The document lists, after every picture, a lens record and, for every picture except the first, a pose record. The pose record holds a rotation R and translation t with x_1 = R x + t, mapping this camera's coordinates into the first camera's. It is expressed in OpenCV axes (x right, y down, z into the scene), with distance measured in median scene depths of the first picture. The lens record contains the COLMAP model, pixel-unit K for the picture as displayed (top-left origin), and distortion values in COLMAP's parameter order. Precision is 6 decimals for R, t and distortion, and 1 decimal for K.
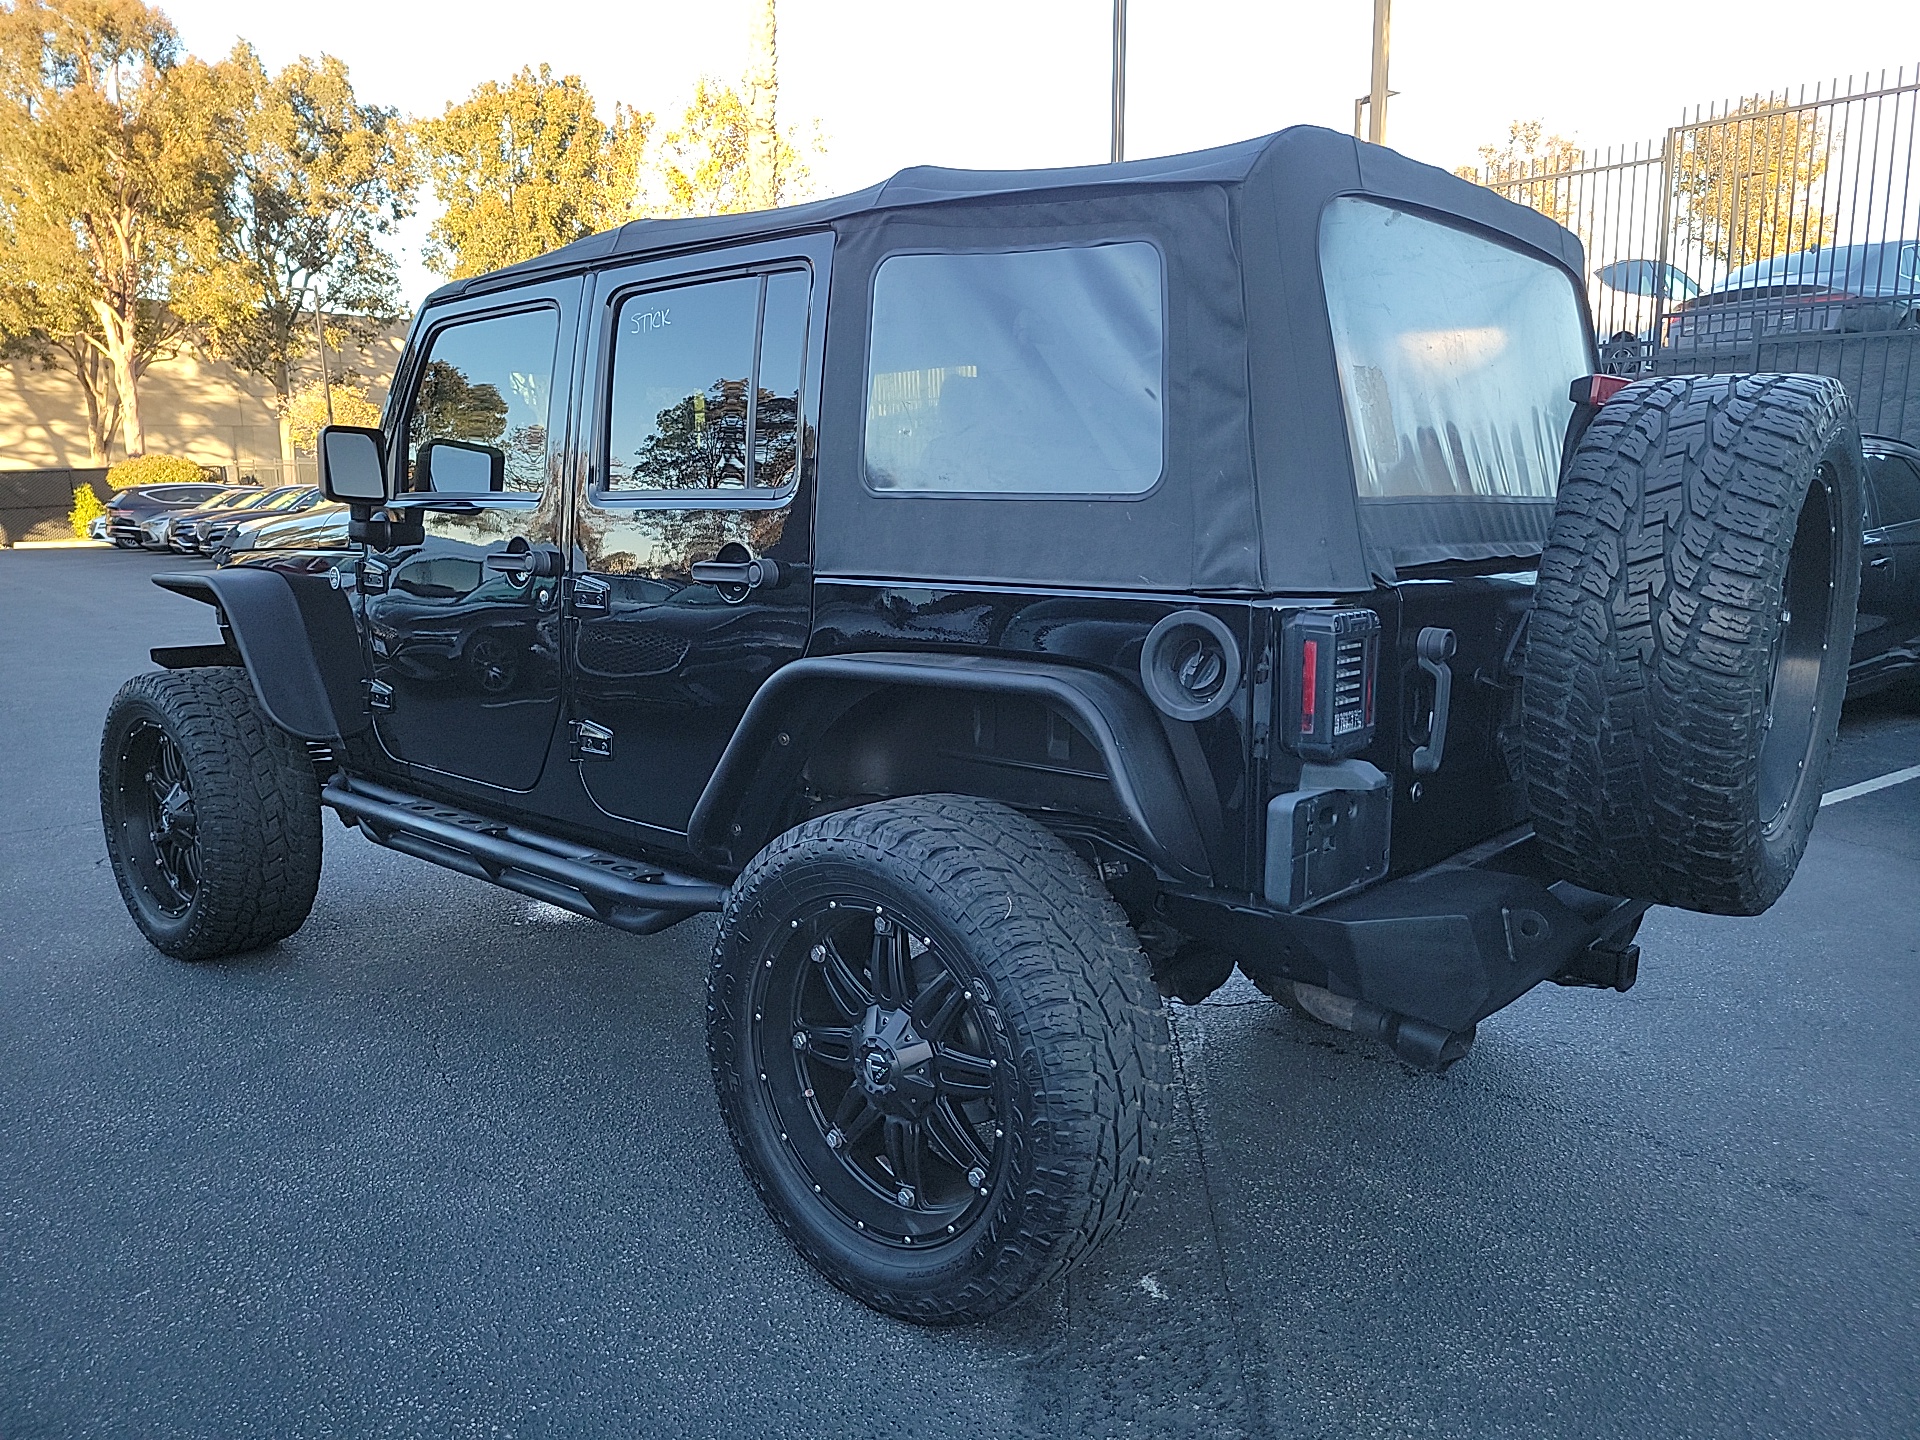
lens RADIAL K [[1381.6, 0, 960.0], [0, 1381.6, 720.0], [0, 0, 1]] dist [0.059103, -0.001692]
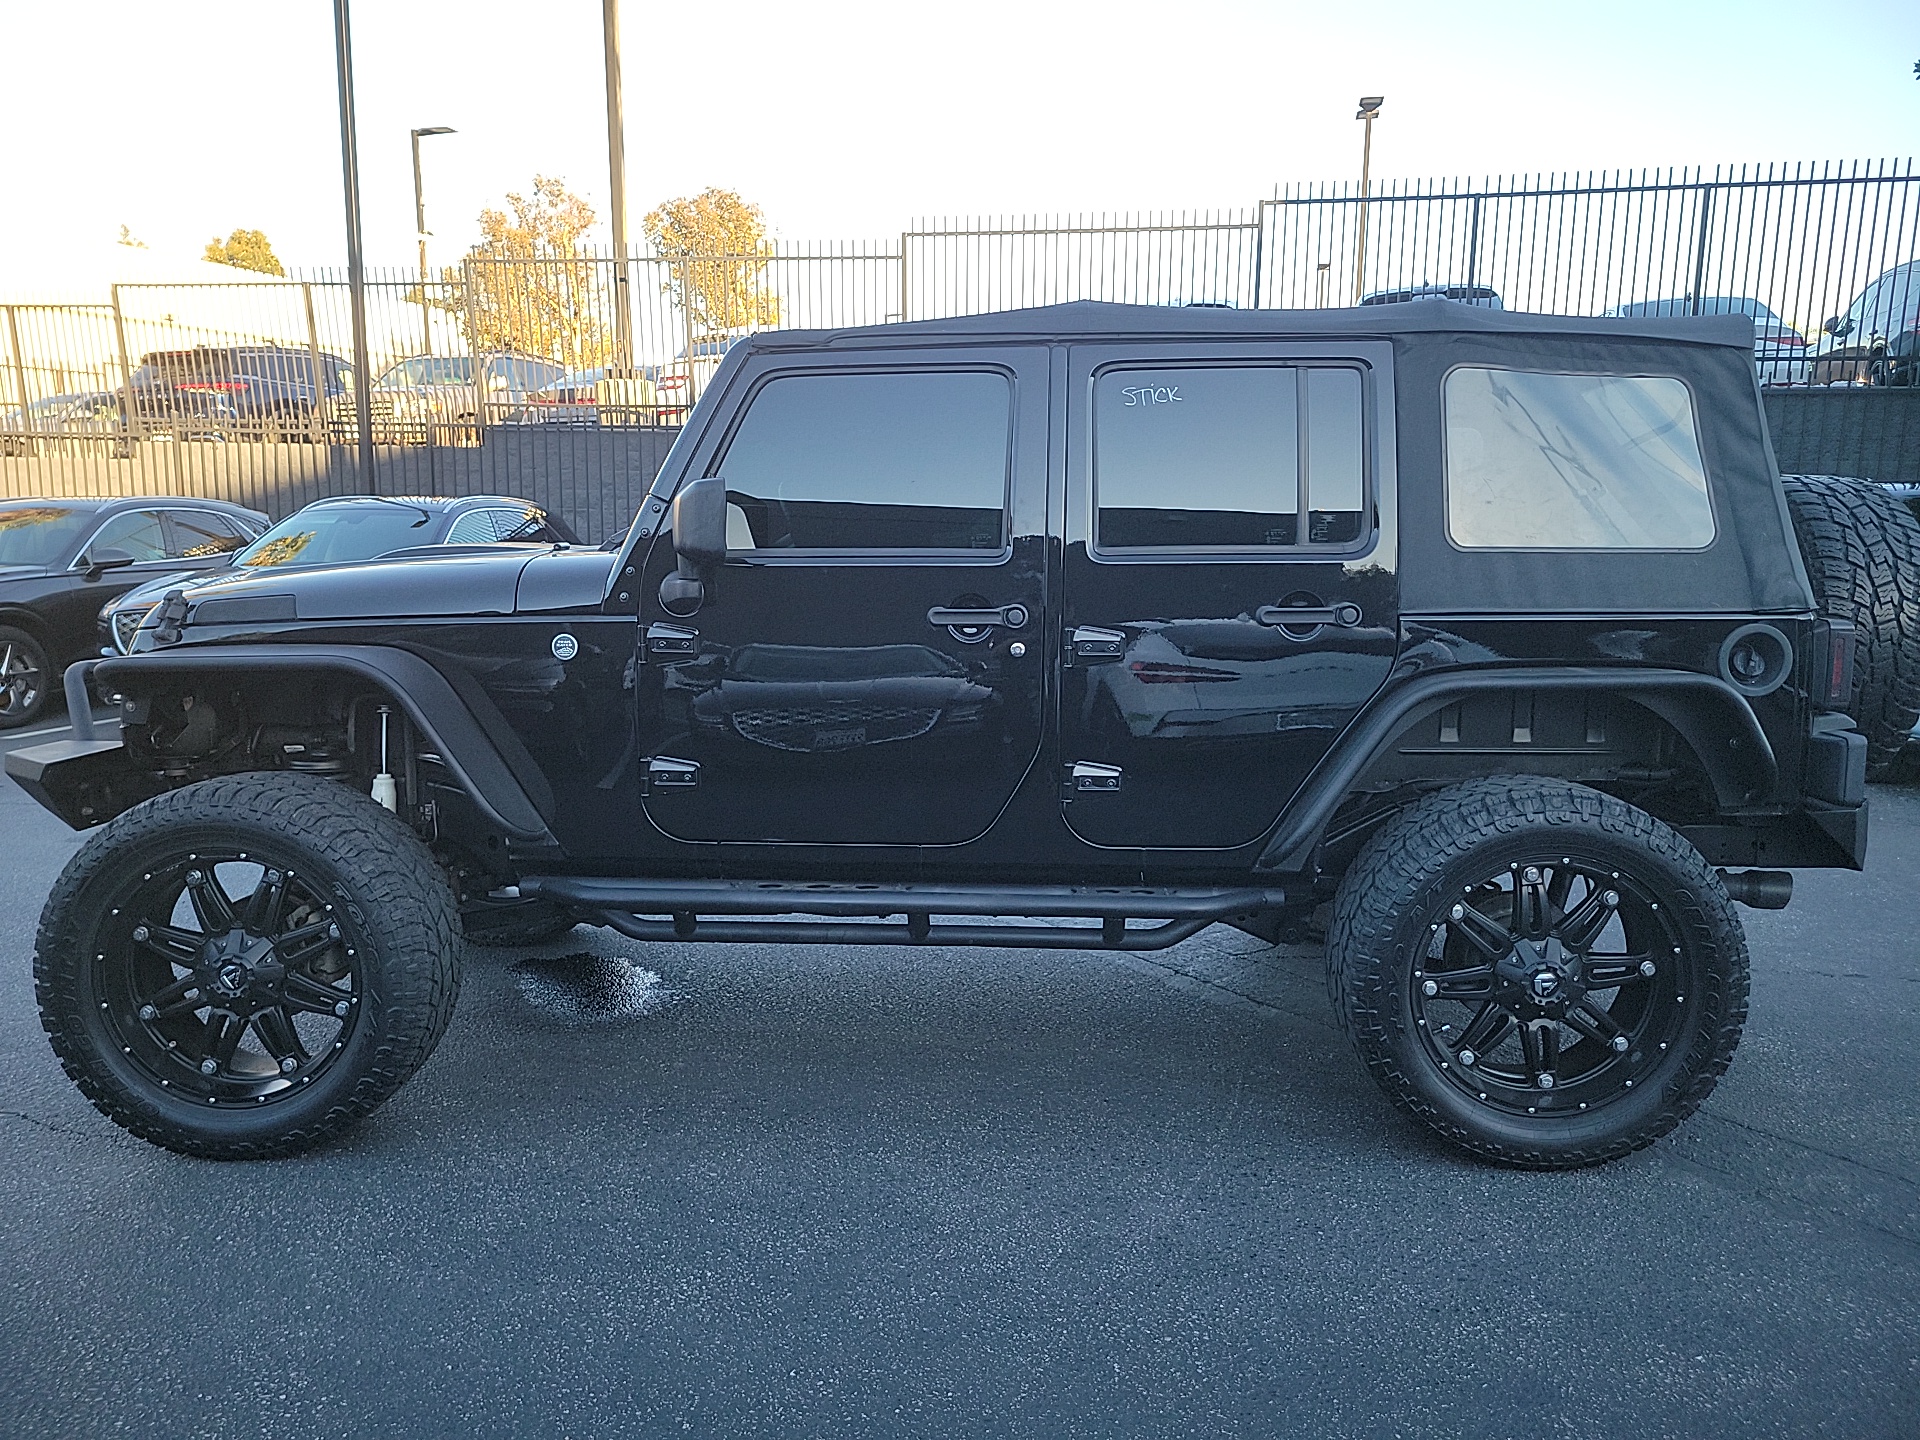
lens RADIAL K [[1381.6, 0, 960.0], [0, 1381.6, 720.0], [0, 0, 1]] dist [0.059103, -0.001692]
pose [[0.781413, -0.084903, 0.618212, -1.312973], [0.099340, 0.994992, 0.011083, -0.069626], [-0.616057, 0.052753, 0.785933, 0.292535]]
